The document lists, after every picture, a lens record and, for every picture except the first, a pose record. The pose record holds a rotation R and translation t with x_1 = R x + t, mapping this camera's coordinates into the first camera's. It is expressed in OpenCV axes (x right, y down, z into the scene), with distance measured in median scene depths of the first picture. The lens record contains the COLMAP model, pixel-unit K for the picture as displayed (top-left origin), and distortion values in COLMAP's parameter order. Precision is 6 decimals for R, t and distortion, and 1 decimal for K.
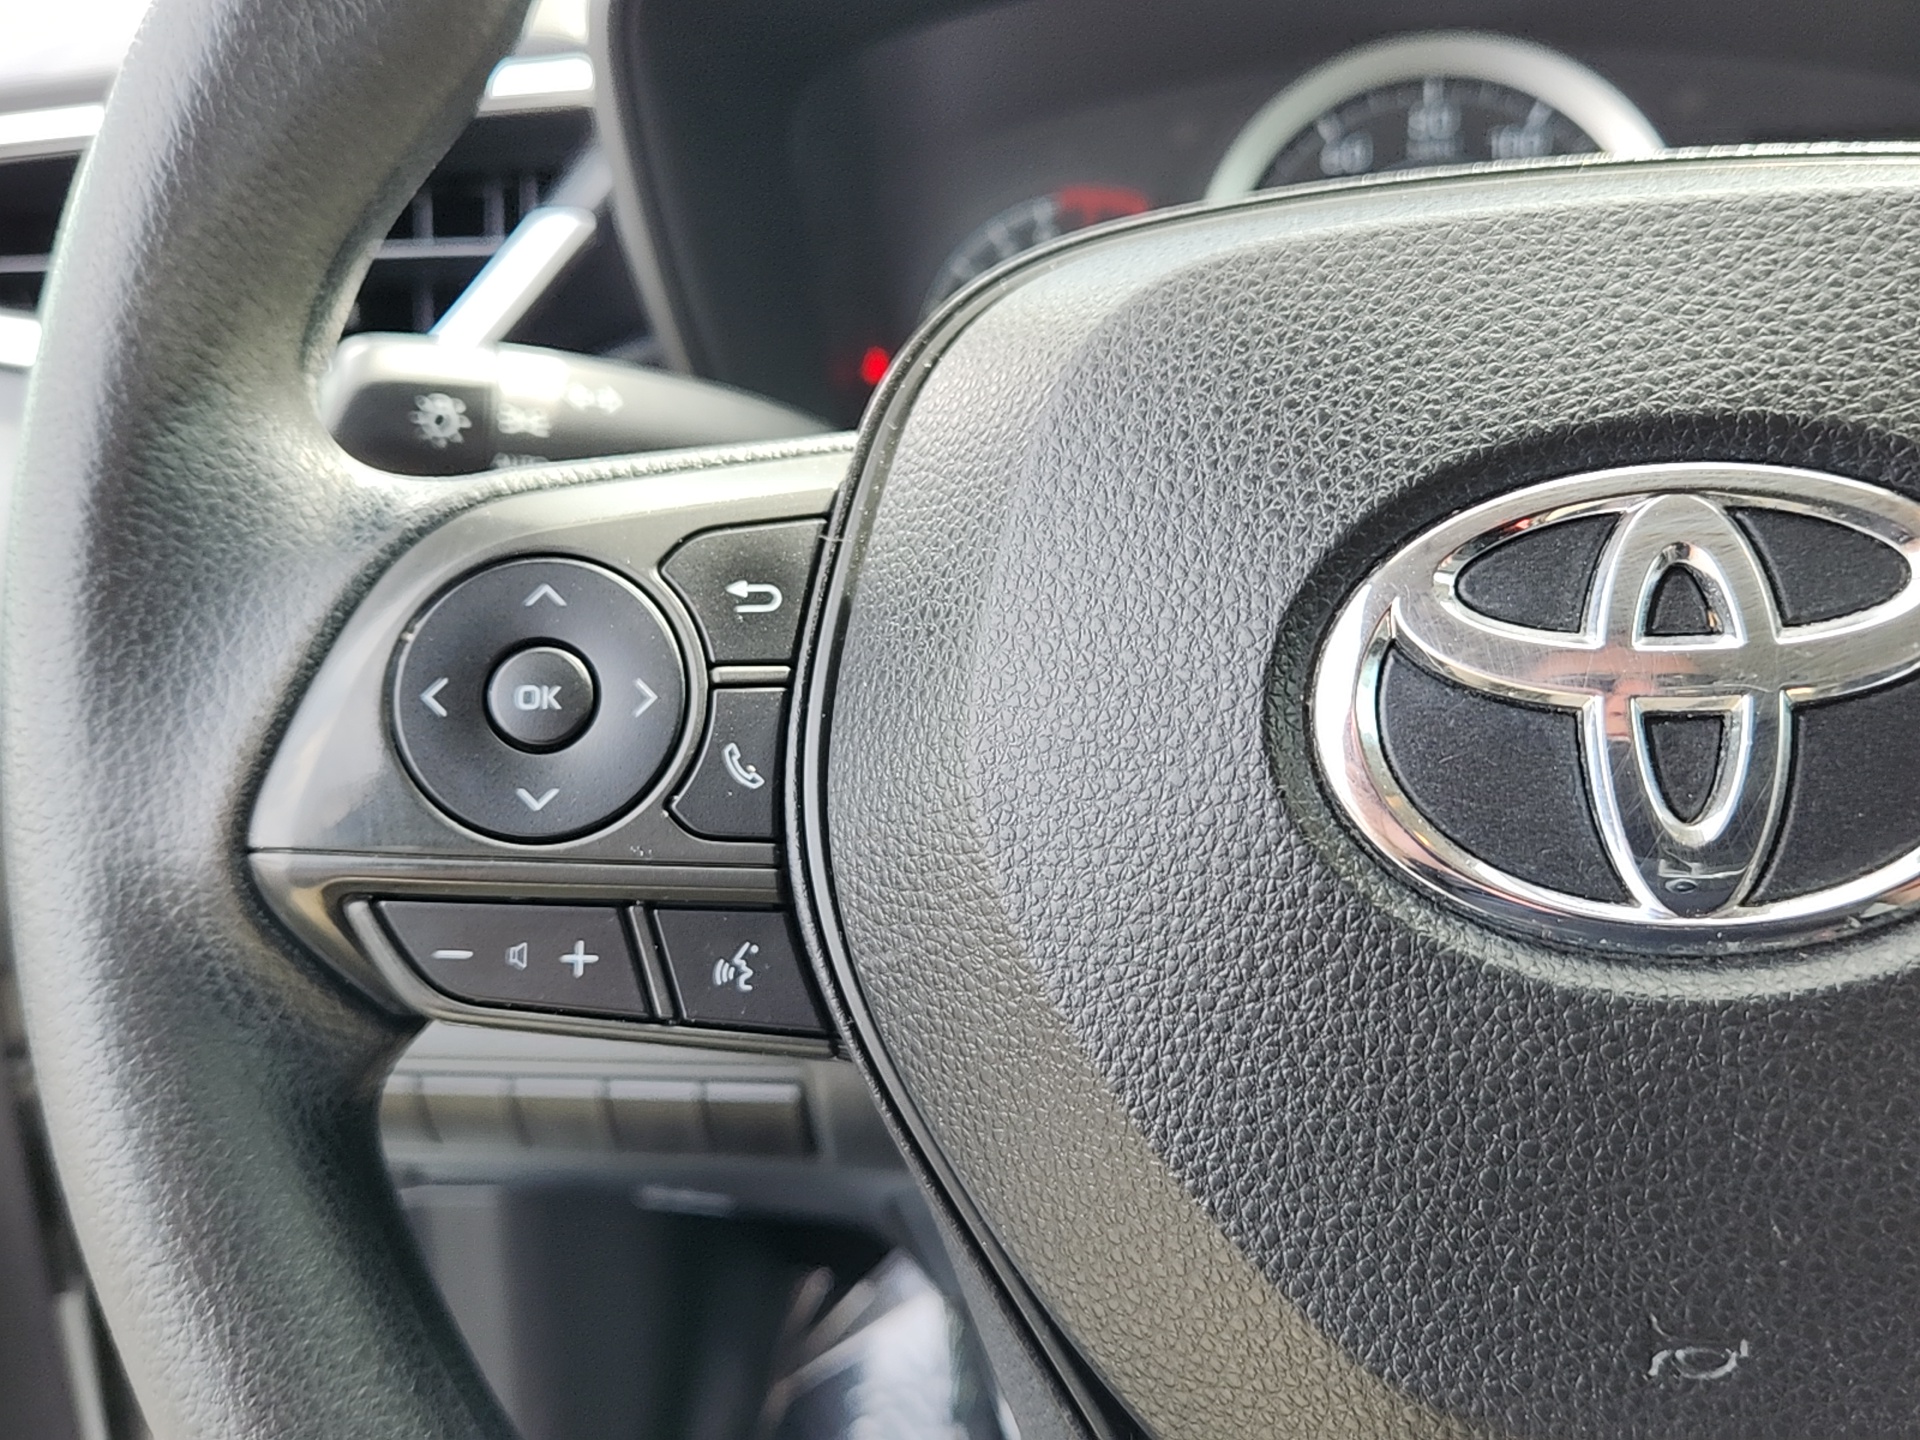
lens RADIAL K [[1735.2, 0, 960.0], [0, 1735.2, 720.0], [0, 0, 1]] dist [0.085855, -0.104845]
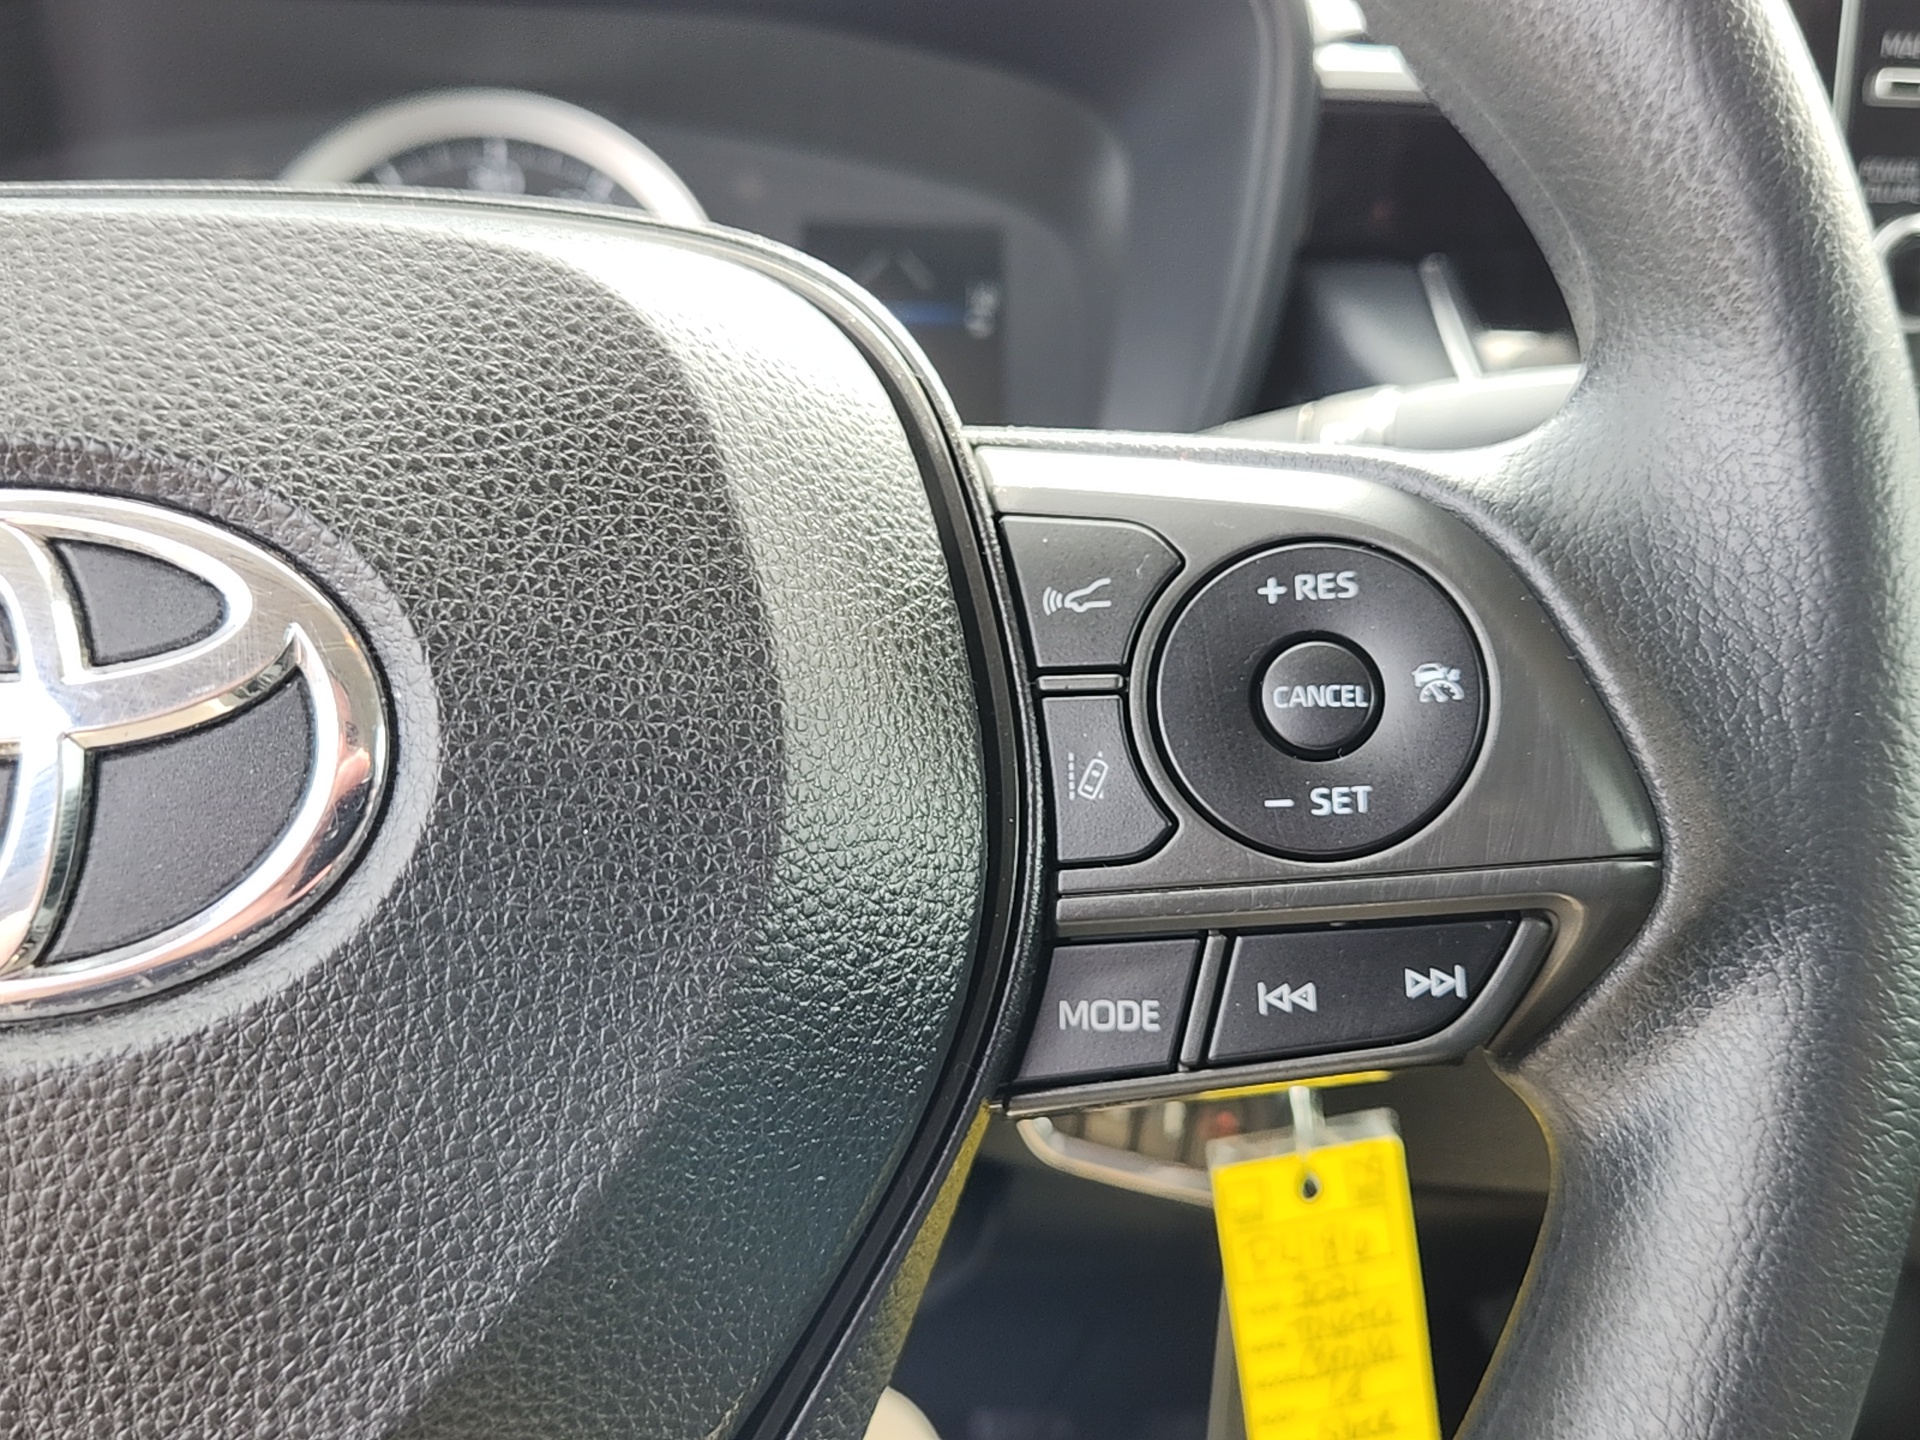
lens RADIAL K [[1735.2, 0, 960.0], [0, 1735.2, 720.0], [0, 0, 1]] dist [0.085855, -0.104845]
pose [[0.974811, 0.009646, 0.222825, 0.708982], [0.000983, 0.998869, -0.047542, 0.021435], [-0.223031, 0.046563, 0.973699, -0.016084]]
